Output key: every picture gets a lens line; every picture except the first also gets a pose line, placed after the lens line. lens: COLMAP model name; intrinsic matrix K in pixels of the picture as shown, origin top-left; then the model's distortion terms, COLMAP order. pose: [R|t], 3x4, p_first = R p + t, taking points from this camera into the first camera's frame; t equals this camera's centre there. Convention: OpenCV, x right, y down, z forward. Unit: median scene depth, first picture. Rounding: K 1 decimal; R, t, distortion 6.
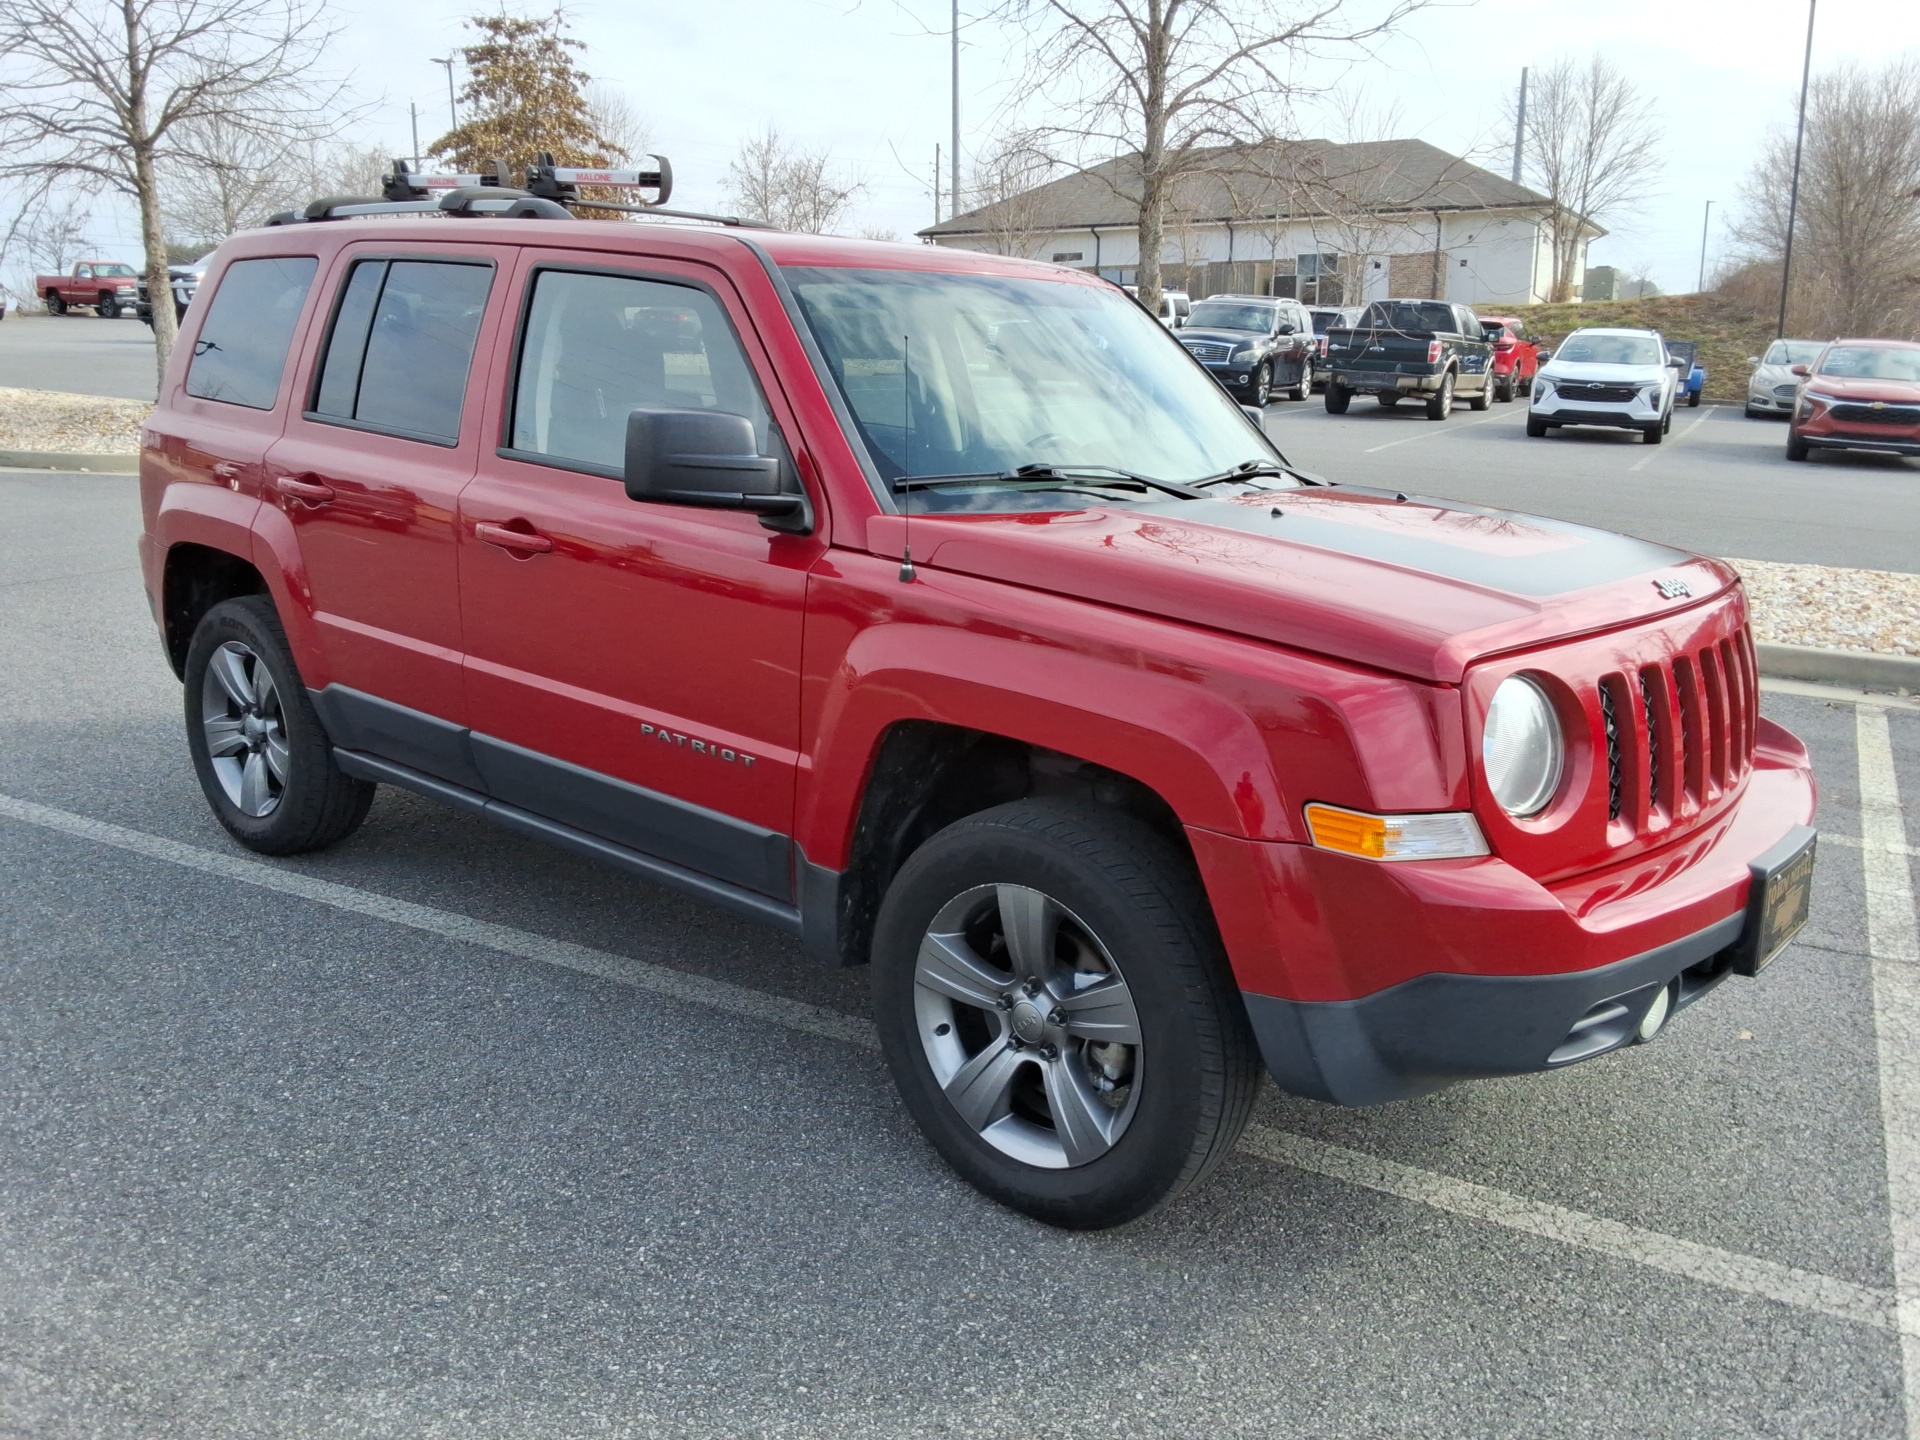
lens RADIAL K [[1546.1, 0, 980.9], [0, 1546.1, 709.9], [0, 0, 1]] dist [0.131650, -0.217958]
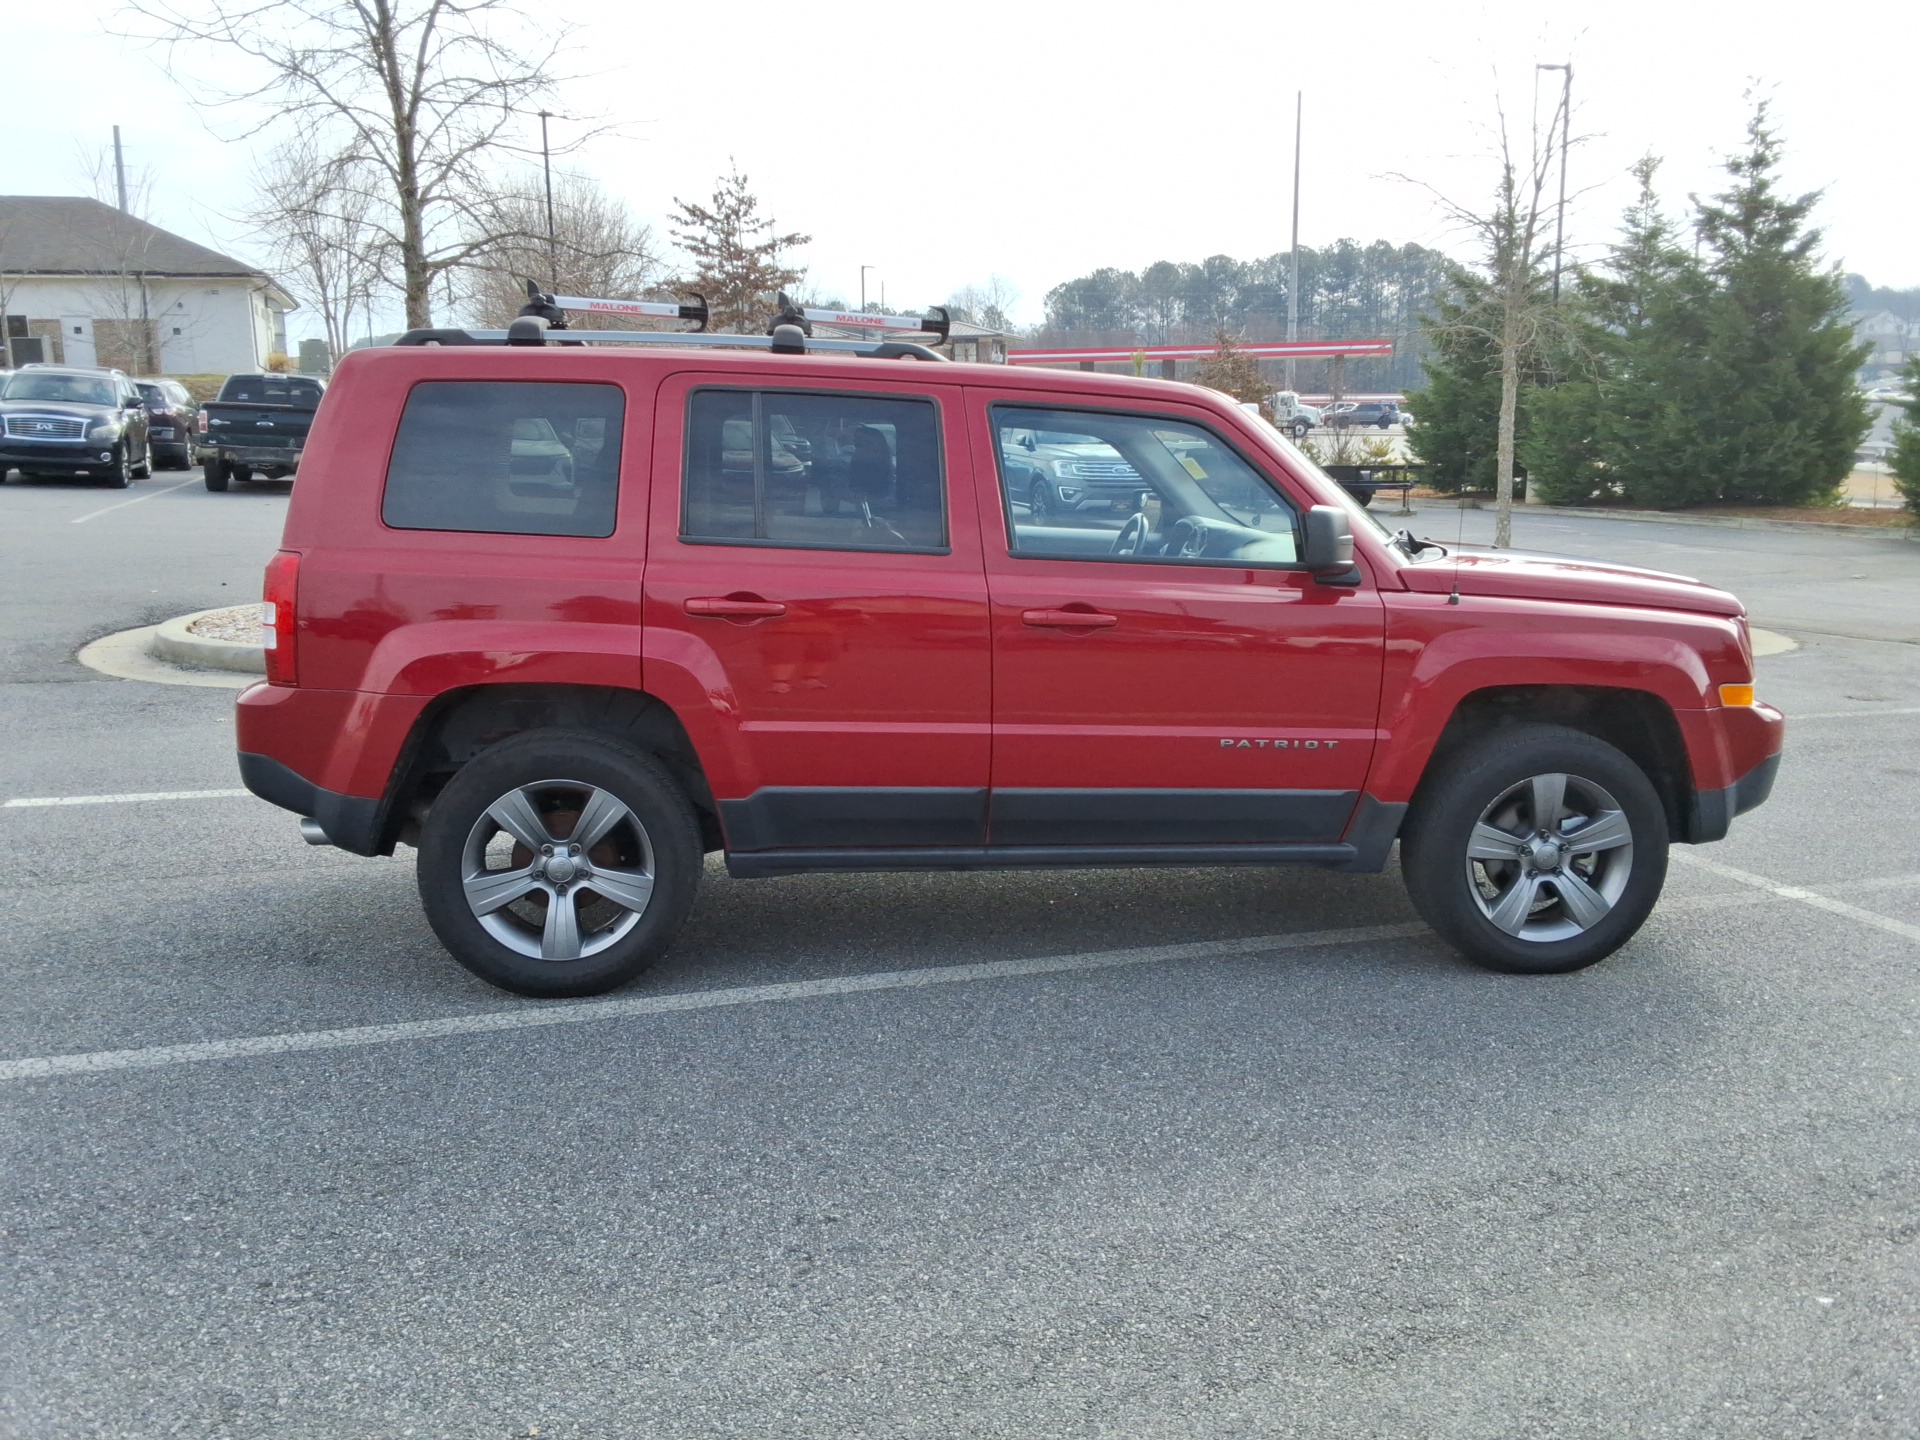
lens RADIAL K [[1546.1, 0, 980.9], [0, 1546.1, 709.9], [0, 0, 1]] dist [0.131650, -0.217958]
pose [[0.675850, -0.142343, 0.723163, -1.053393], [0.171768, 0.984576, 0.033267, -0.077066], [-0.716744, 0.101732, 0.689876, 0.170354]]
